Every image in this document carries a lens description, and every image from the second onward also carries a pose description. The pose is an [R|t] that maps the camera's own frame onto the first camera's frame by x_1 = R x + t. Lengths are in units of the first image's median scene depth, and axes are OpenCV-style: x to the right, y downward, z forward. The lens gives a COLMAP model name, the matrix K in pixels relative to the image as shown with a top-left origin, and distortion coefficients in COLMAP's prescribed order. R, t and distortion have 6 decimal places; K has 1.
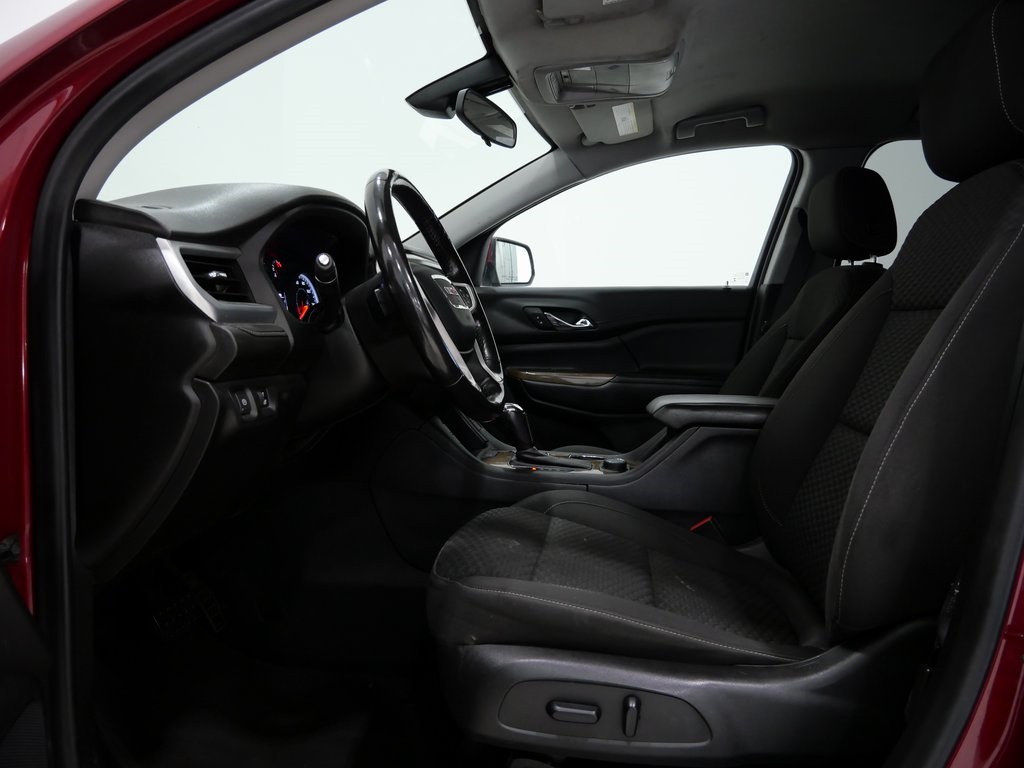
lens RADIAL K [[724.0, 0, 512.4], [0, 724.0, 378.2], [0, 0, 1]] dist [-0.043141, 0.007401]
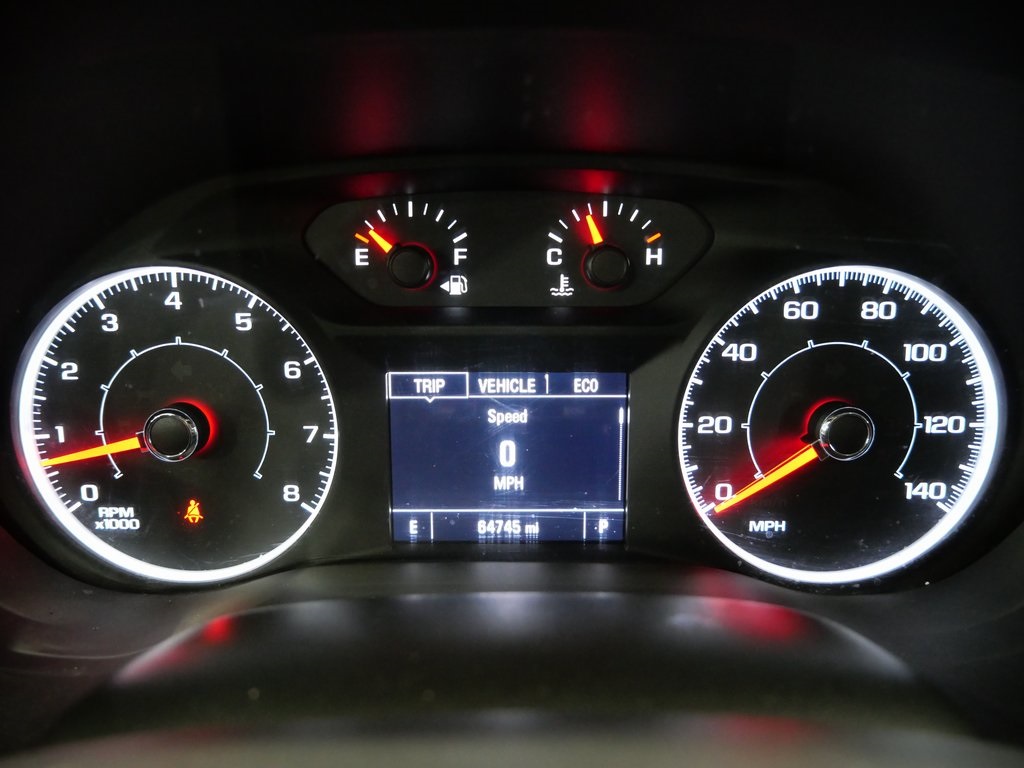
lens RADIAL K [[780.5, 0, 511.1], [0, 780.5, 388.3], [0, 0, 1]] dist [-0.037863, -0.001232]
pose [[0.152935, 0.326466, -0.932754, -0.063564], [-0.066668, 0.945116, 0.319862, -0.093340], [0.985985, 0.013267, 0.166306, 0.482786]]
